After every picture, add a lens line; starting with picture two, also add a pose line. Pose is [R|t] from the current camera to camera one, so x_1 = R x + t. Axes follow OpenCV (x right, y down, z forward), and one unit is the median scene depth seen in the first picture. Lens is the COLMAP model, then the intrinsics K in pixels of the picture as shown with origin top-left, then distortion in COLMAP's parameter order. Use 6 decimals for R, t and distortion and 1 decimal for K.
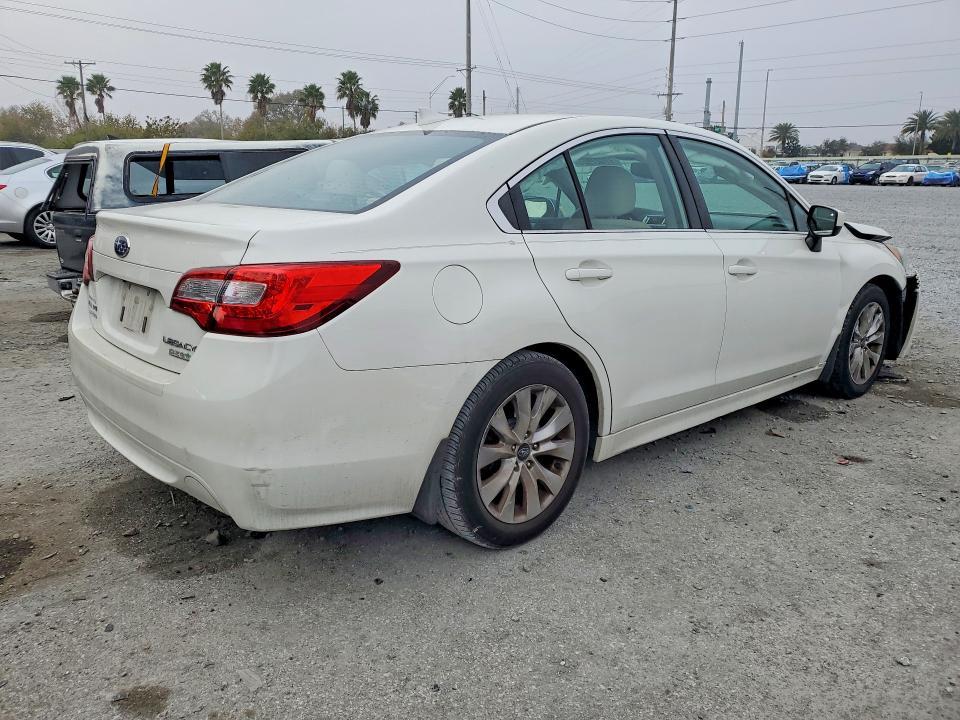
lens RADIAL K [[759.7, 0, 480.0], [0, 759.7, 360.0], [0, 0, 1]] dist [0.003820, 0.005697]
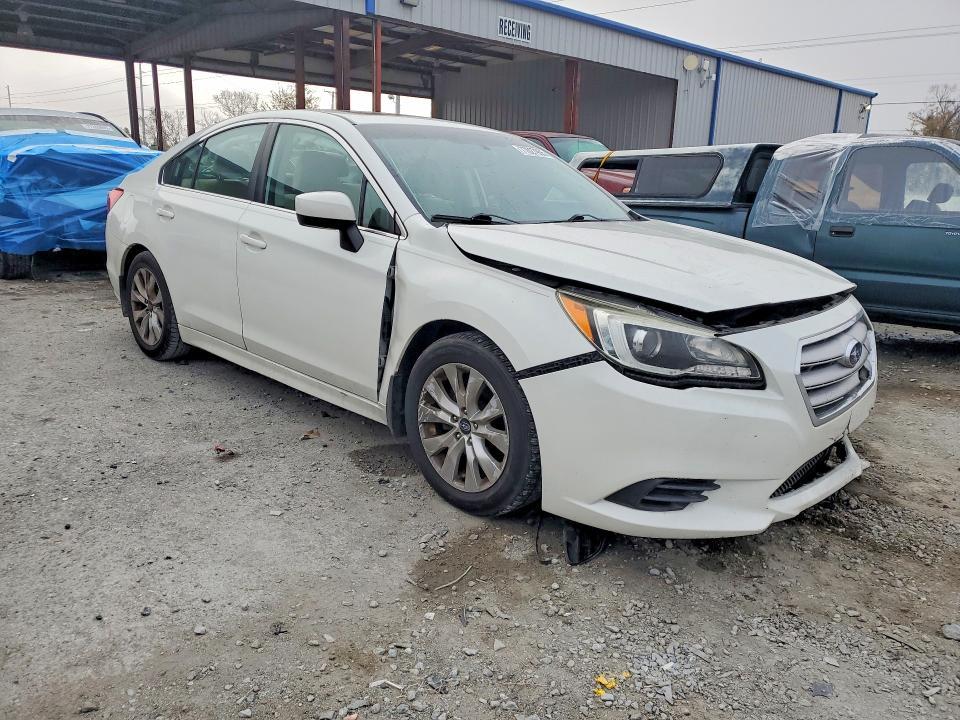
lens RADIAL K [[759.7, 0, 480.0], [0, 759.7, 360.0], [0, 0, 1]] dist [0.003820, 0.005697]
pose [[0.051646, 0.256663, -0.965120, 1.465017], [-0.259969, 0.936547, 0.235152, -0.310855], [0.964235, 0.238757, 0.115094, 1.200221]]
